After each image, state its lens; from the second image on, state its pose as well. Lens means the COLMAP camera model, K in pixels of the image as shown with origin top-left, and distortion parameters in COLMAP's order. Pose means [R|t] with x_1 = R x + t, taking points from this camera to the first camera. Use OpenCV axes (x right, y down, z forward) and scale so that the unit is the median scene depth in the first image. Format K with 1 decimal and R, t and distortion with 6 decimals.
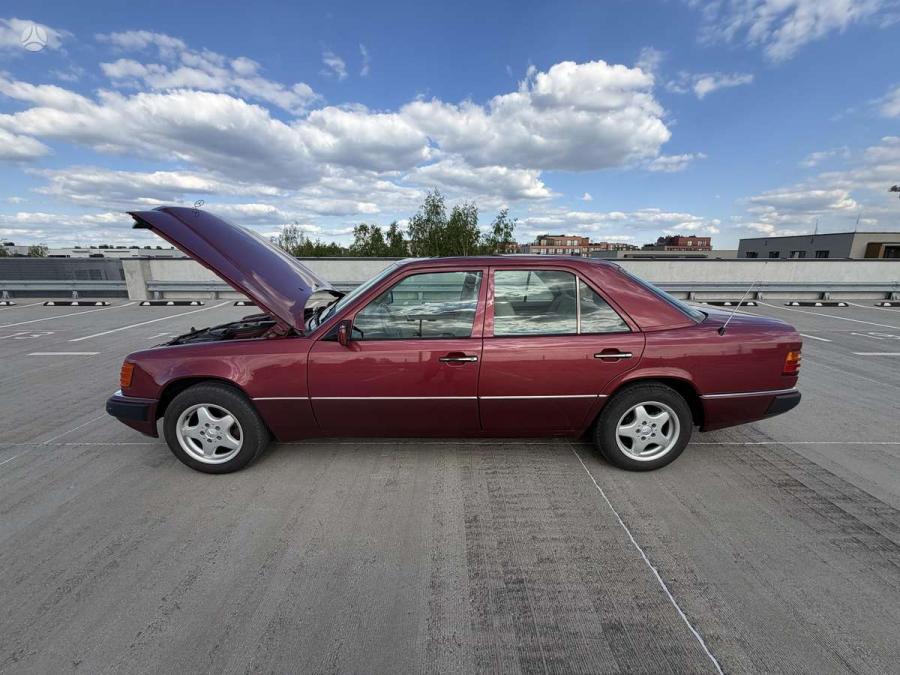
lens RADIAL K [[367.7, 0, 446.6], [0, 367.7, 331.4], [0, 0, 1]] dist [-0.000428, 0.000241]
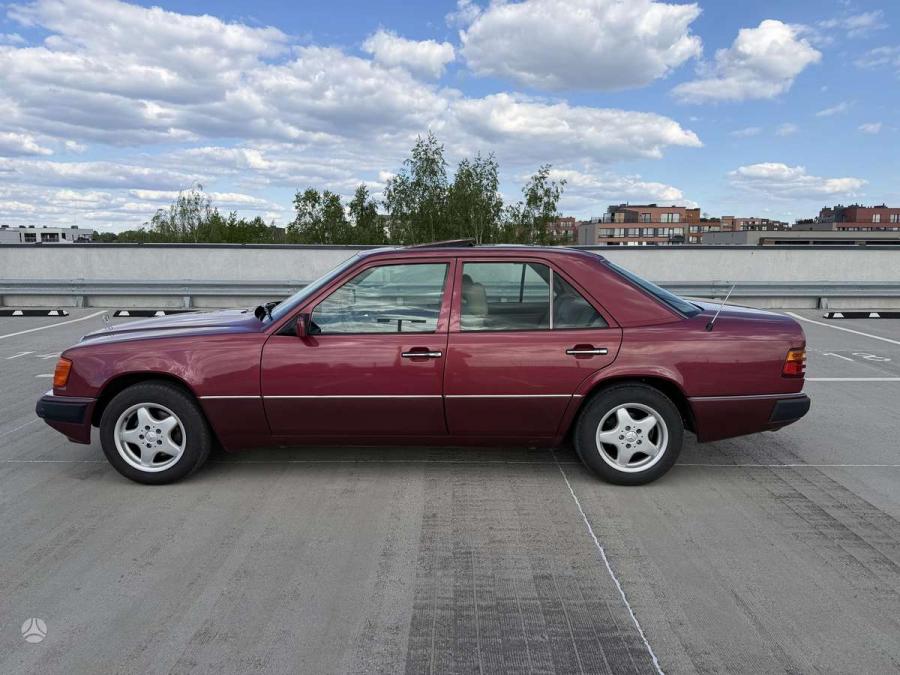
lens RADIAL K [[654.3, 0, 449.6], [0, 654.3, 314.9], [0, 0, 1]] dist [0.074717, -0.110235]
pose [[0.999971, 0.001262, -0.007516, 0.107681], [-0.001927, 0.996017, -0.089144, 0.113927], [0.007373, 0.089156, 0.995990, -0.626607]]
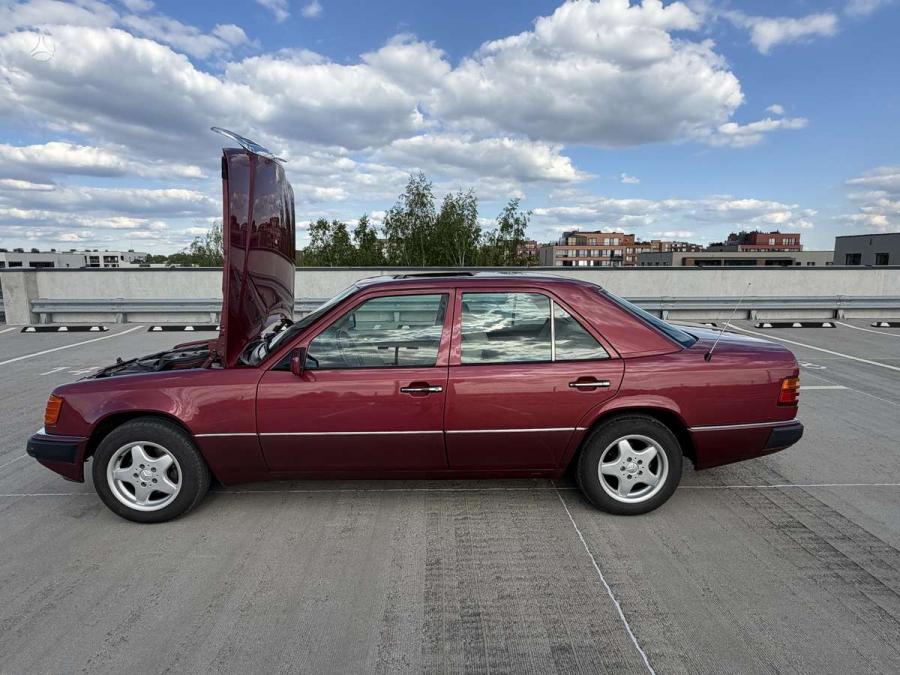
lens RADIAL K [[523.1, 0, 449.5], [0, 523.1, 324.5], [0, 0, 1]] dist [-0.001914, 0.002852]
pose [[0.999817, -0.006040, 0.018173, 0.072343], [0.007444, 0.996912, -0.078175, 0.015211], [-0.017645, 0.078296, 0.996774, -0.292667]]
